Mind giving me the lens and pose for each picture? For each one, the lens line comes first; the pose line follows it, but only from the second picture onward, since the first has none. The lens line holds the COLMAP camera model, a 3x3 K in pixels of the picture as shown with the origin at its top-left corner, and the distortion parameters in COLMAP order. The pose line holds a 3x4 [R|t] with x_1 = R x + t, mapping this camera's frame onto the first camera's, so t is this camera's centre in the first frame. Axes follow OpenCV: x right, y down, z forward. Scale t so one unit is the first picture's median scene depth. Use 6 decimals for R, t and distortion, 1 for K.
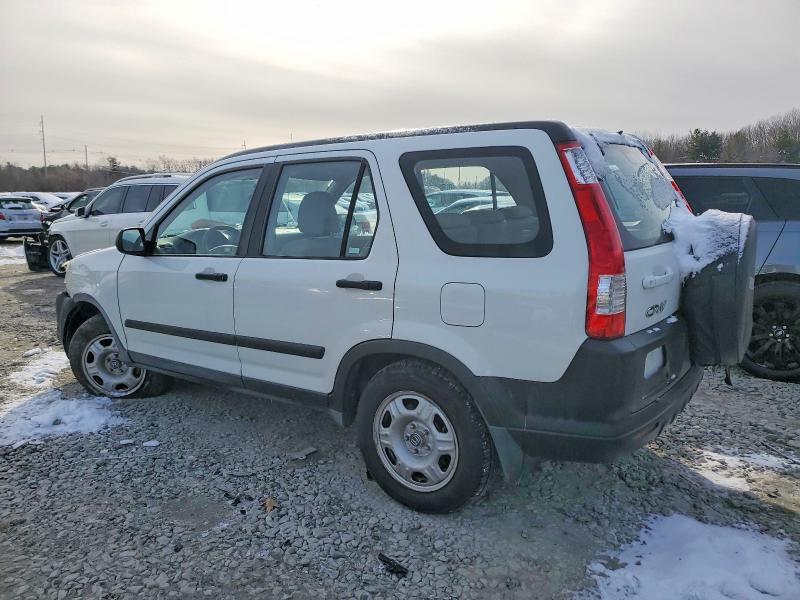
lens RADIAL K [[609.9, 0, 400.0], [0, 609.9, 300.0], [0, 0, 1]] dist [0.010357, 0.000809]
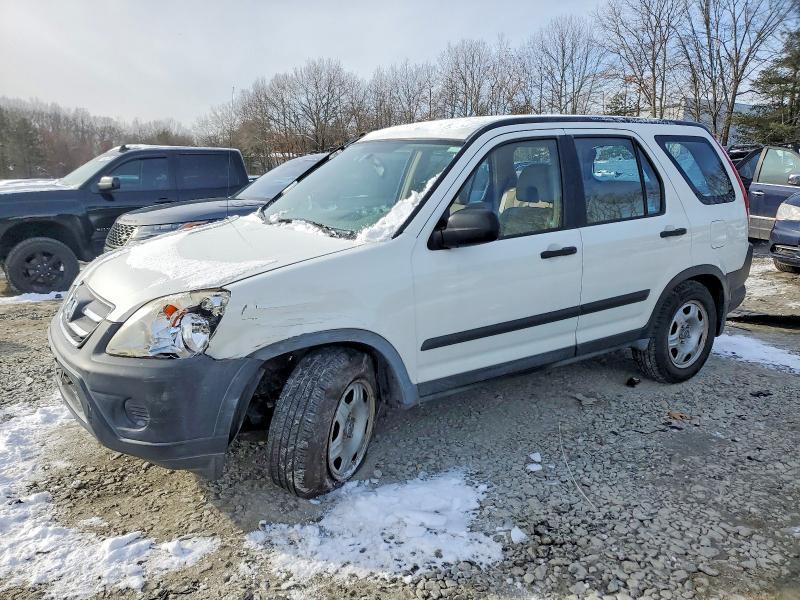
lens RADIAL K [[609.9, 0, 400.0], [0, 609.9, 300.0], [0, 0, 1]] dist [0.010357, 0.000809]
pose [[0.371717, -0.192371, 0.908196, -1.319417], [0.162072, 0.976718, 0.140550, -0.144074], [-0.914089, 0.094948, 0.394241, 0.883887]]
